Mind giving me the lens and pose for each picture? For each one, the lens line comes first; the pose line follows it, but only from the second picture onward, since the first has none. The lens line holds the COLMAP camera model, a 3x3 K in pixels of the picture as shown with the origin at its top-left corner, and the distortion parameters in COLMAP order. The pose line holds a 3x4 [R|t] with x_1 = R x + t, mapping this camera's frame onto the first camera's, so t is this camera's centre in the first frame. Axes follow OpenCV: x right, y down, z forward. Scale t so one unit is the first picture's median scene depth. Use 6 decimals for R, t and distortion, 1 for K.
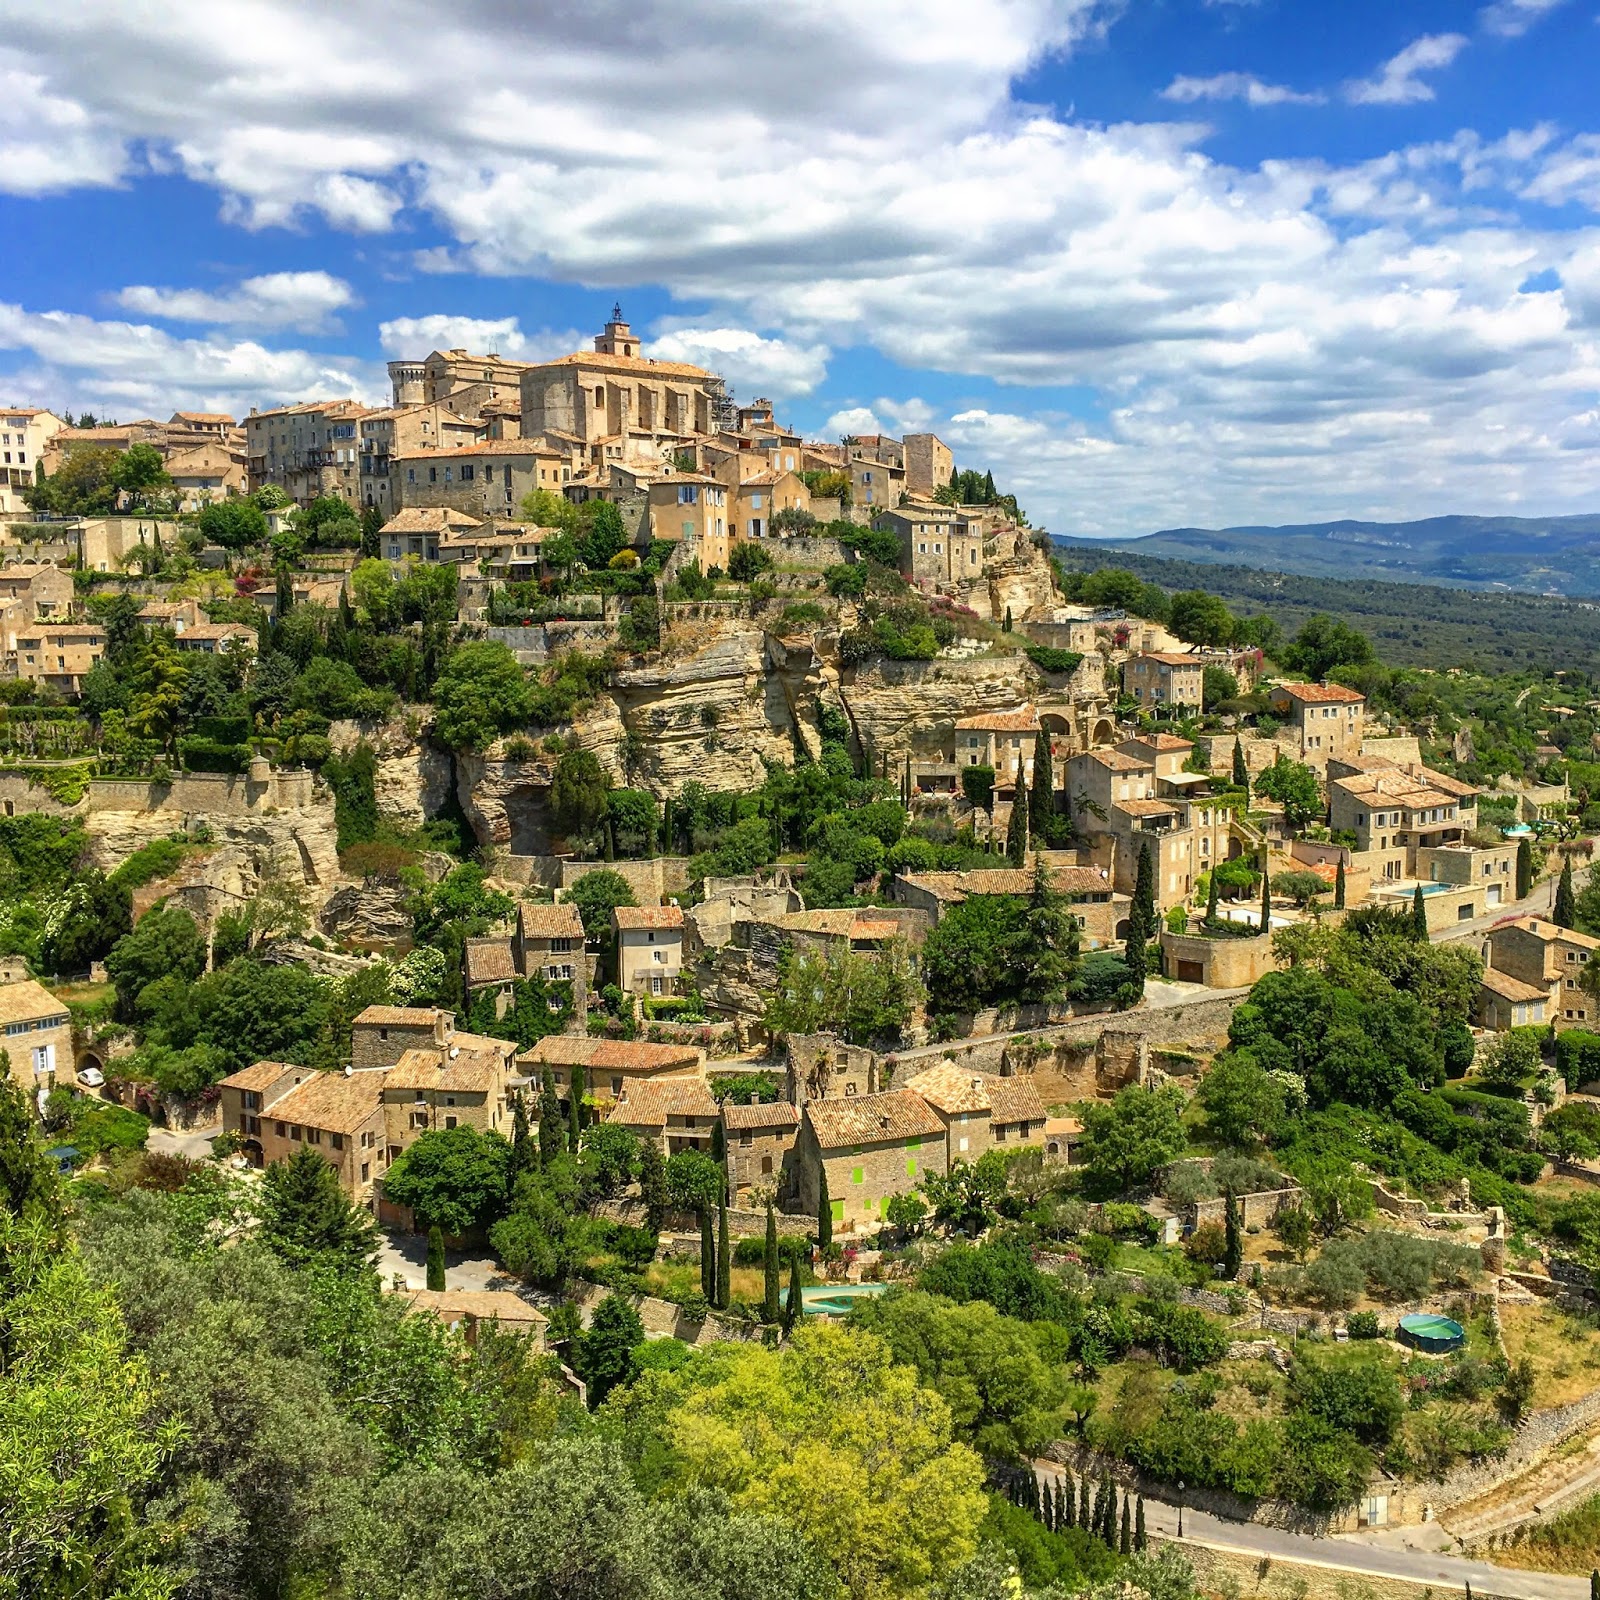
lens RADIAL K [[1767.2, 0, 819.6], [0, 1767.2, 782.7], [0, 0, 1]] dist [0.080318, -0.012424]
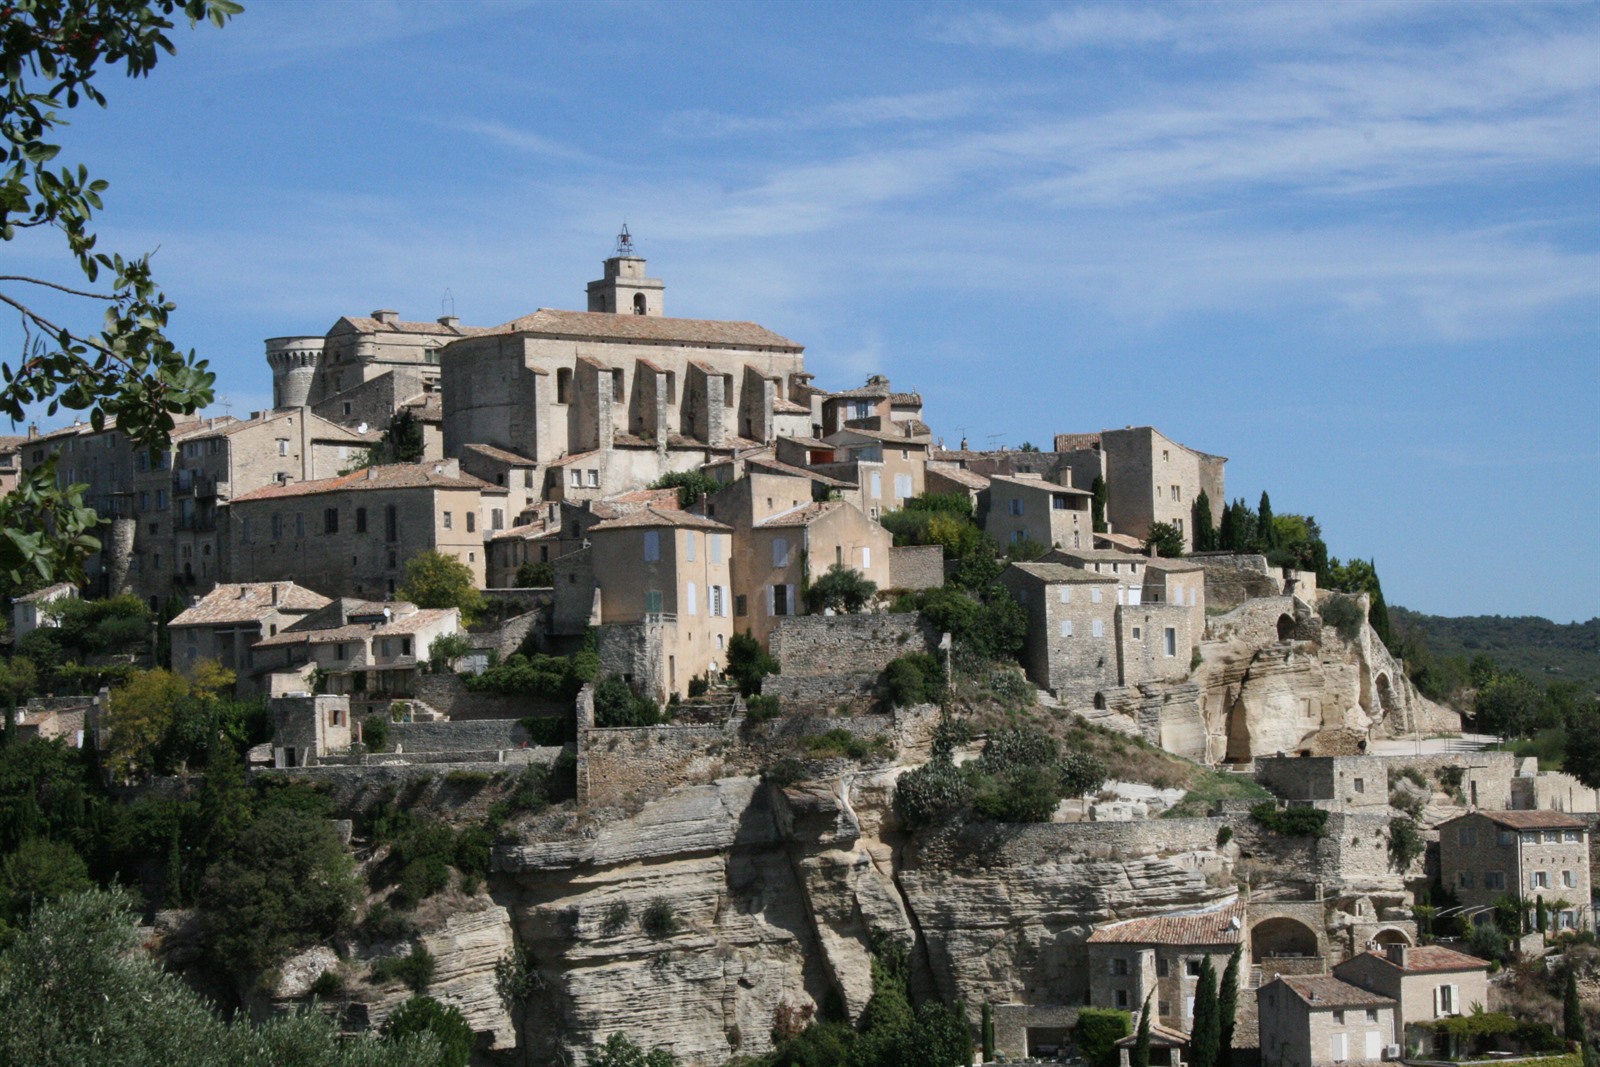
lens RADIAL K [[3925.2, 0, 800.0], [0, 3925.2, 533.5], [0, 0, 1]] dist [0.113538, 0.682495]
pose [[0.980621, -0.027882, -0.193919, 0.229865], [-0.004726, 0.986167, -0.165688, 0.048502], [0.195856, 0.163394, 0.966924, -0.247711]]
